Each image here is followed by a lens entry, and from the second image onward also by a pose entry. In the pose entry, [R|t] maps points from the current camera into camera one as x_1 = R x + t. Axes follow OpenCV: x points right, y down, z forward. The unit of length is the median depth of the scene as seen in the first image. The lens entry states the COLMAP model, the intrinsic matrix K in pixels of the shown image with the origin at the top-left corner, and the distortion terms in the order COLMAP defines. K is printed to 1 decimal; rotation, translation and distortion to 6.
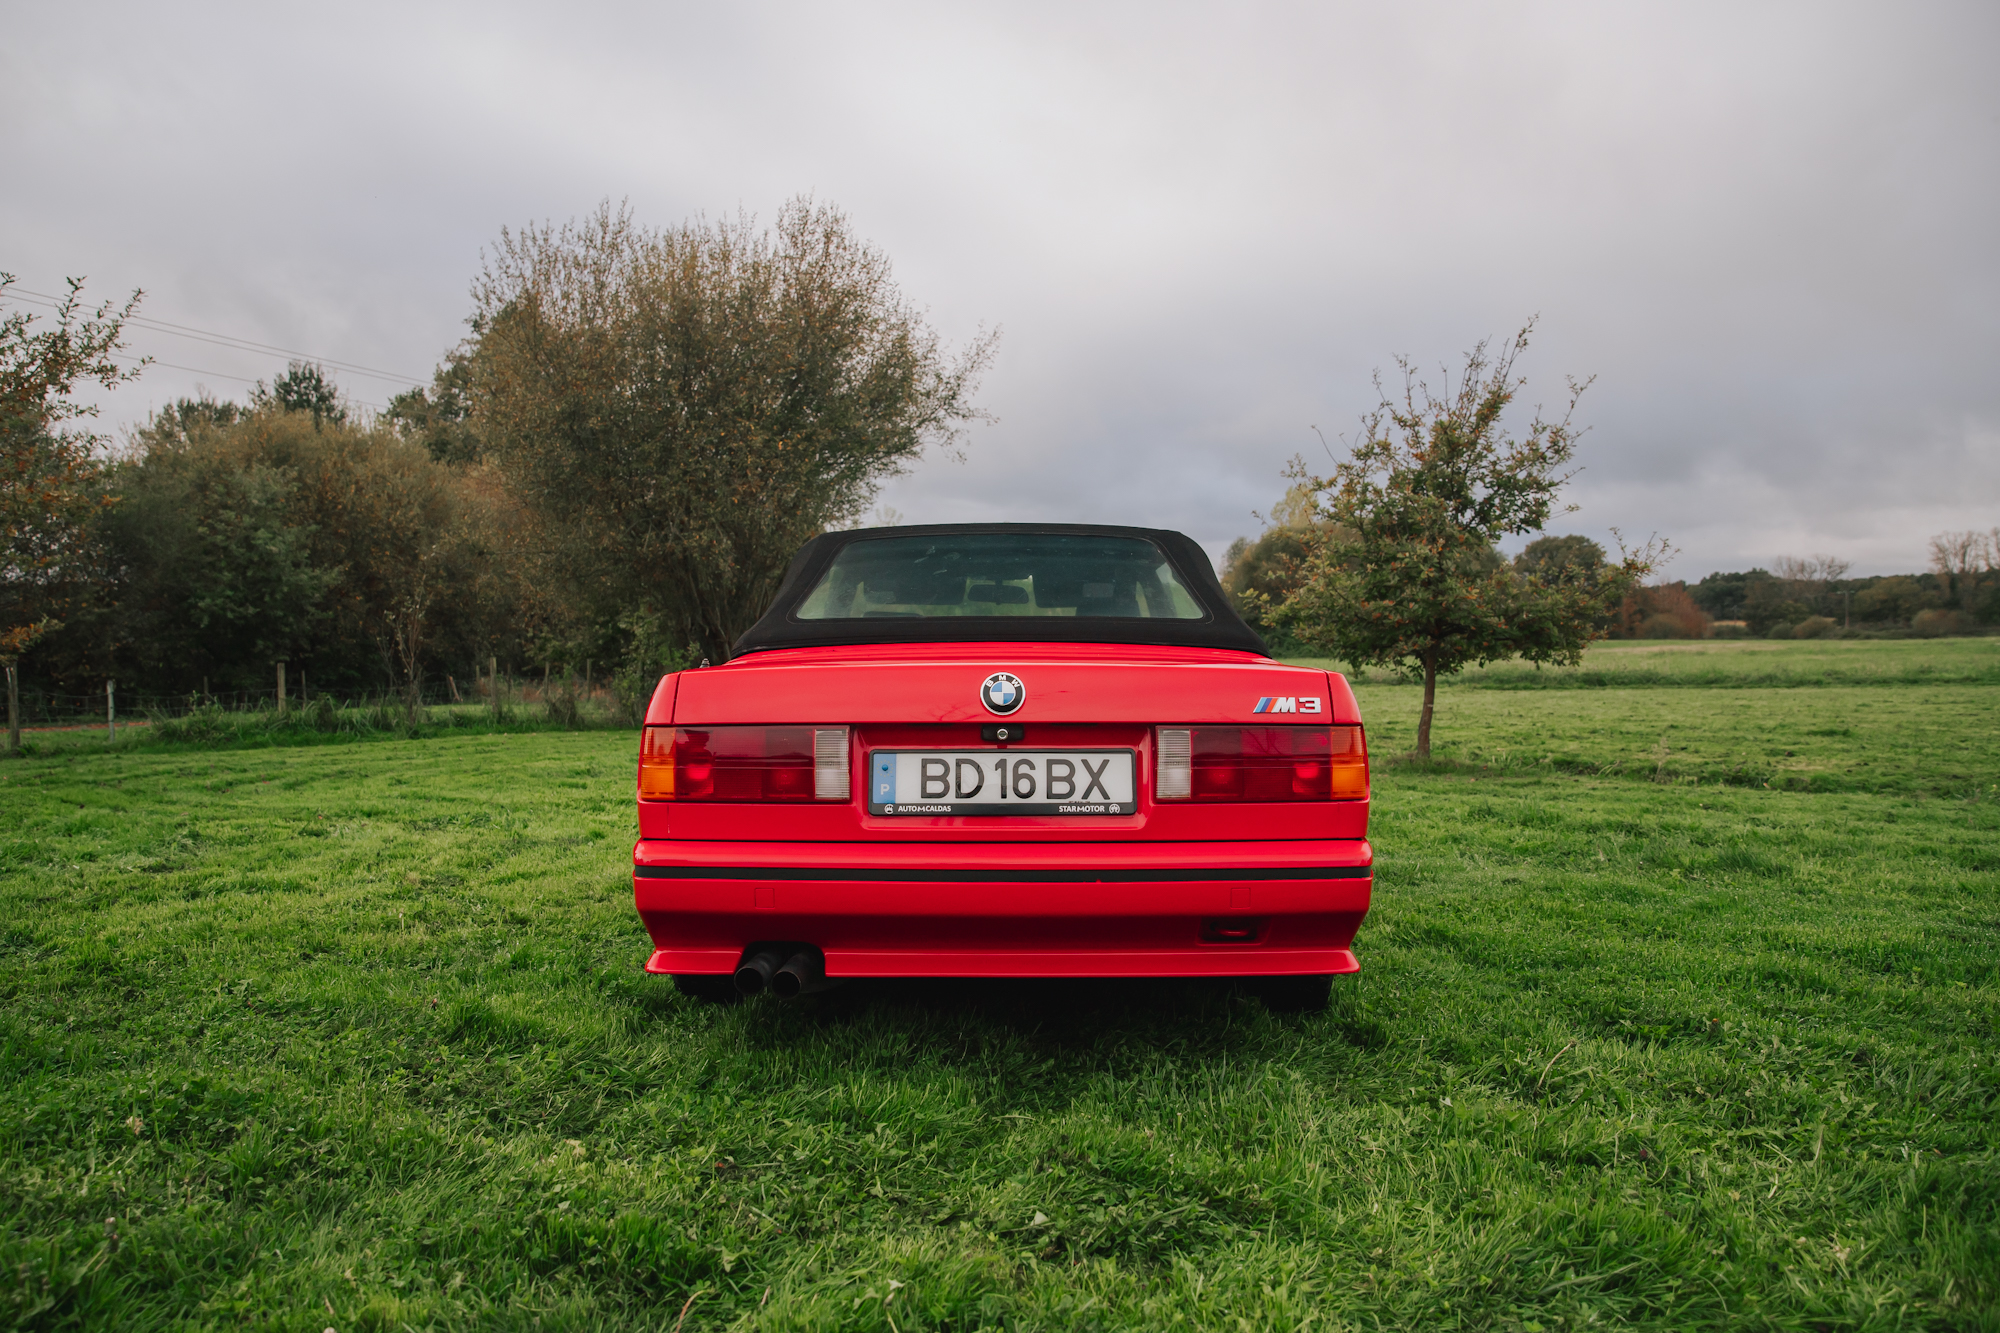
lens RADIAL K [[3057.4, 0, 1003.2], [0, 3057.4, 709.6], [0, 0, 1]] dist [-0.145323, -0.032464]
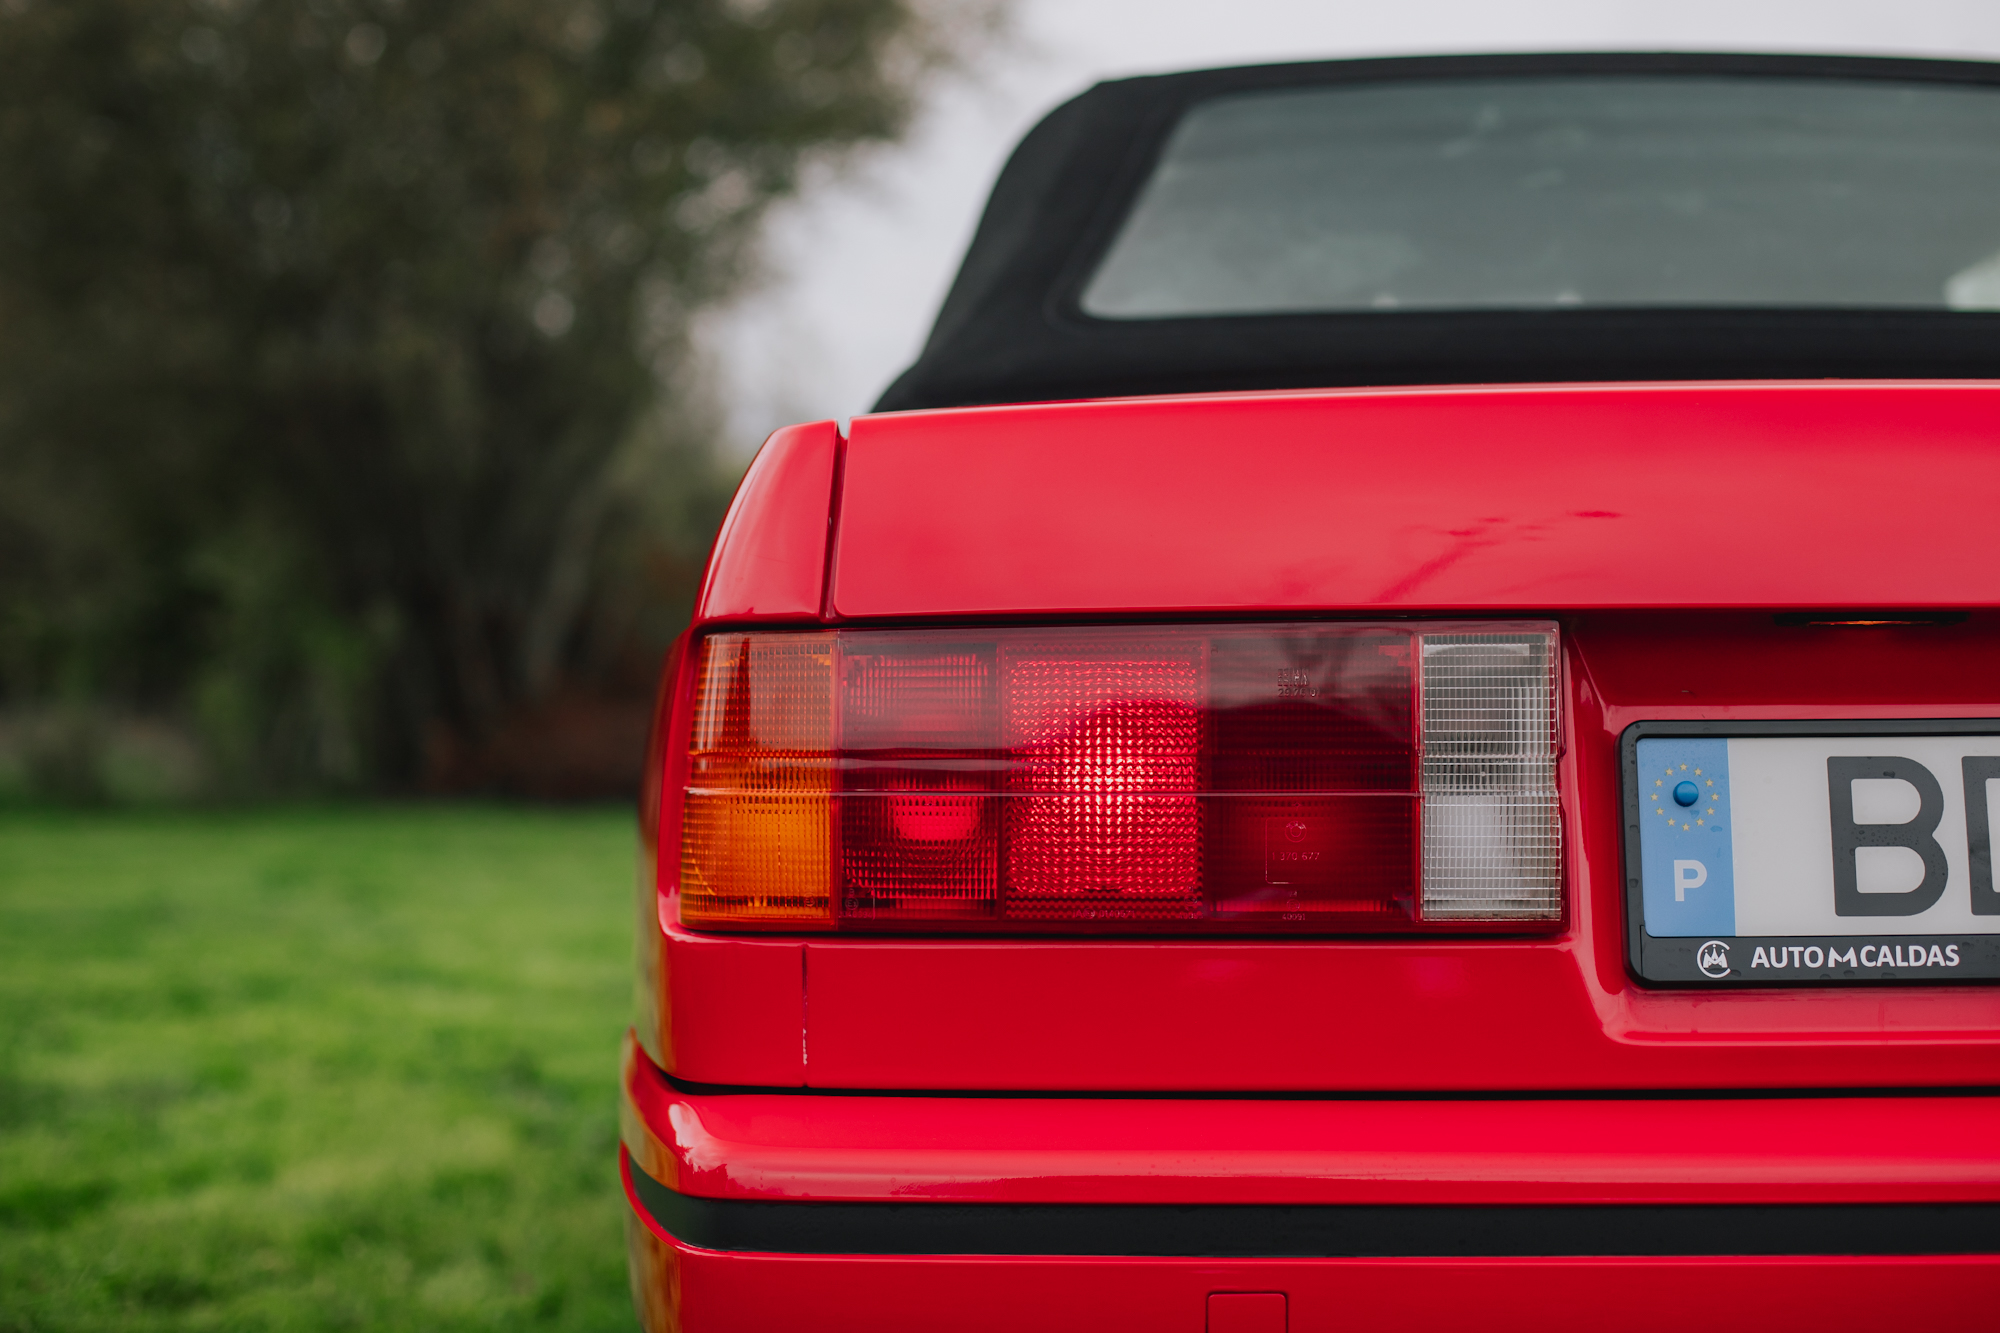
lens RADIAL K [[3057.4, 0, 1003.2], [0, 3057.4, 709.6], [0, 0, 1]] dist [-0.145323, -0.032464]
pose [[0.999972, -0.000051, 0.007529, -0.103008], [0.000226, 0.999731, -0.023179, 0.019091], [-0.007525, 0.023180, 0.999703, 0.802886]]
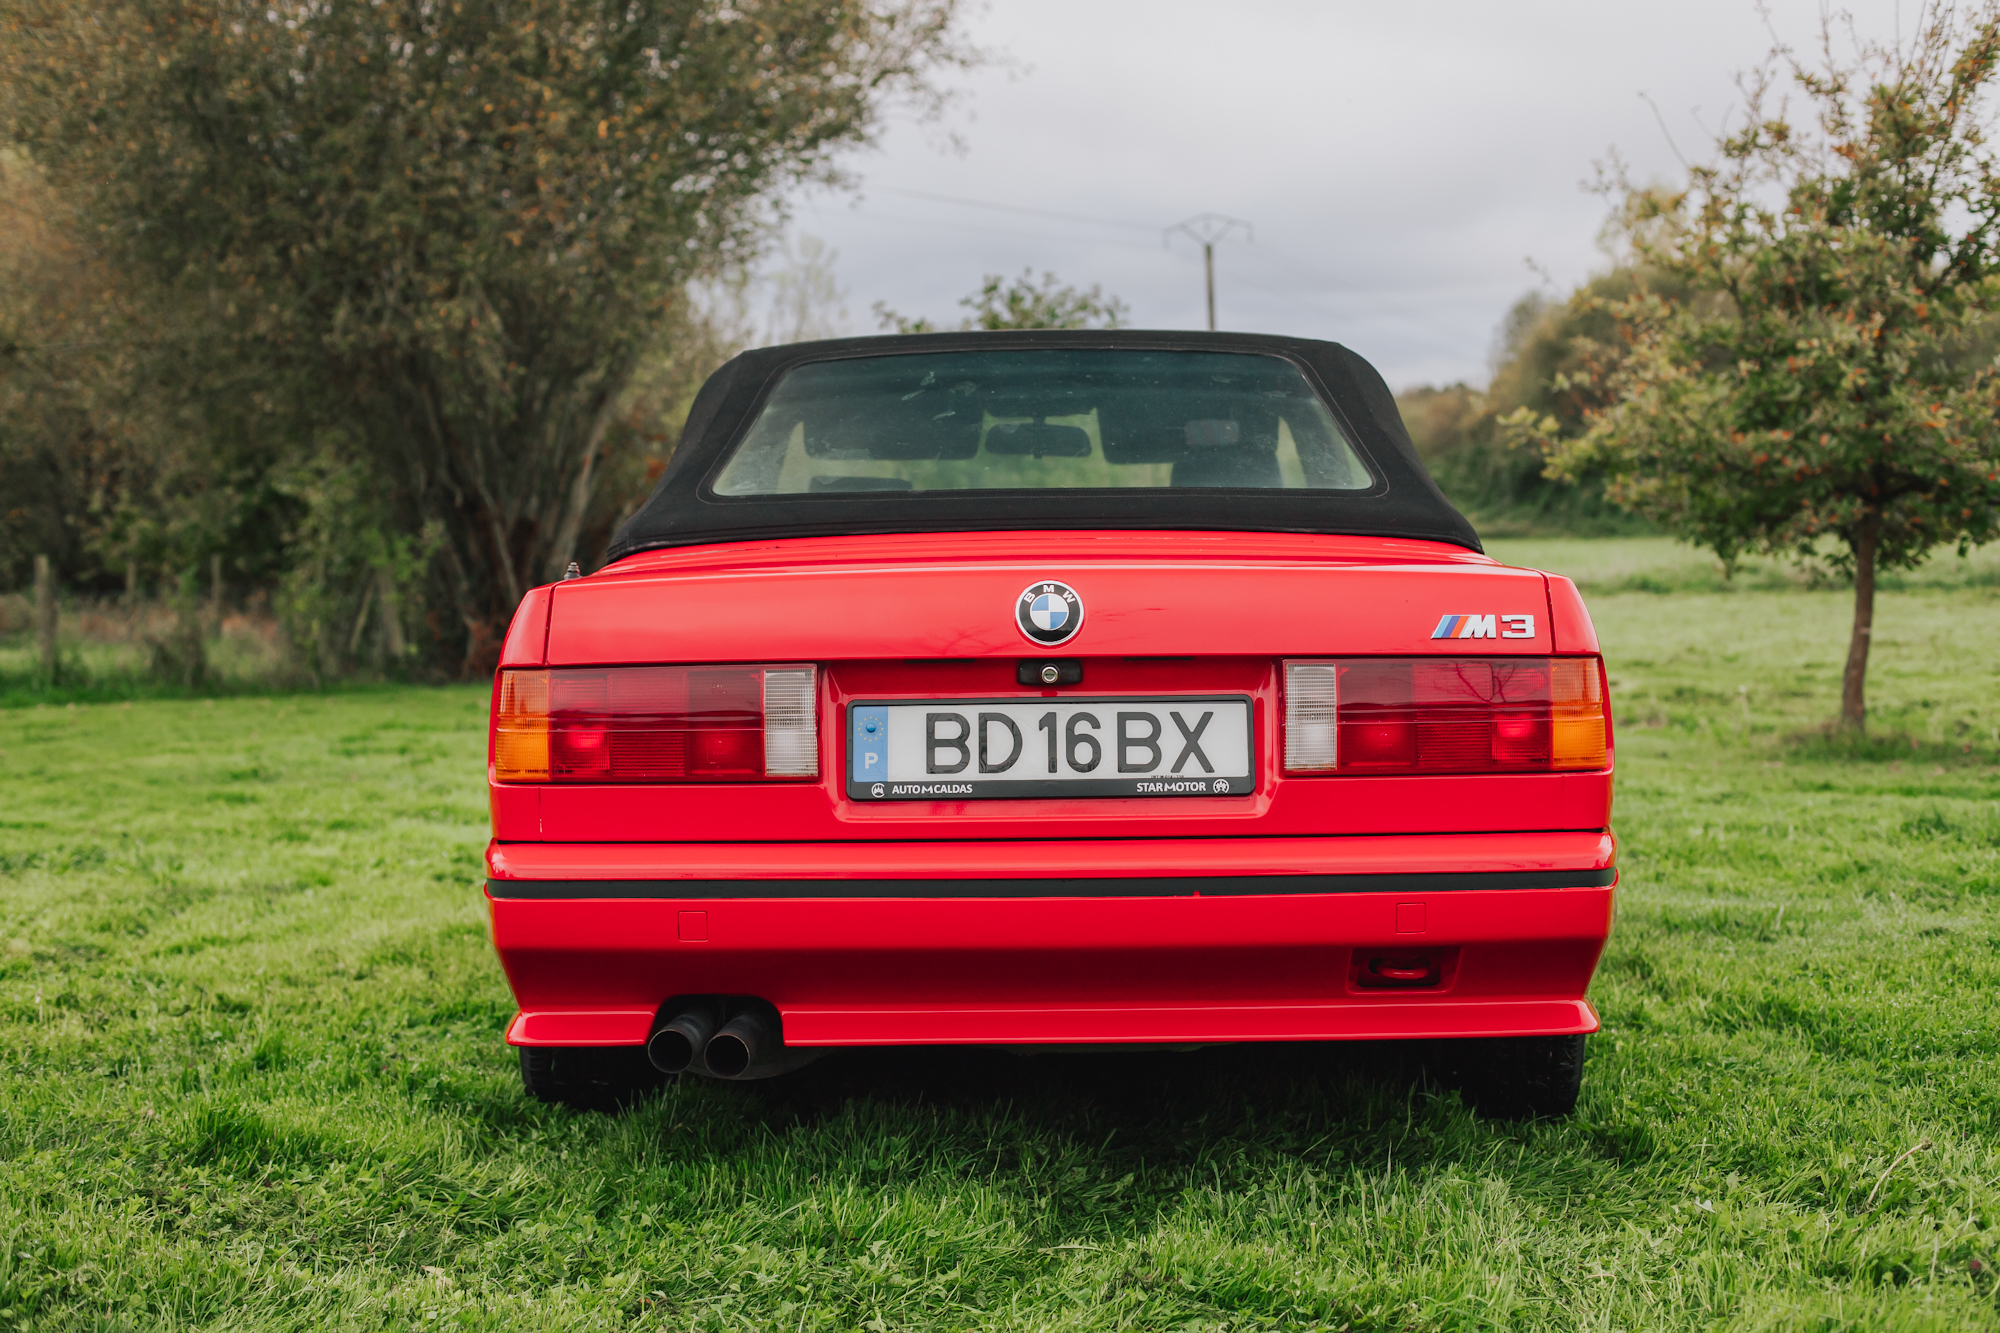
lens RADIAL K [[3057.4, 0, 1003.2], [0, 3057.4, 709.6], [0, 0, 1]] dist [-0.145323, -0.032464]
pose [[0.999815, -0.009617, -0.016630, 0.000633], [0.010064, 0.999584, 0.027016, -0.002498], [0.016364, -0.027178, 0.999497, 0.366583]]
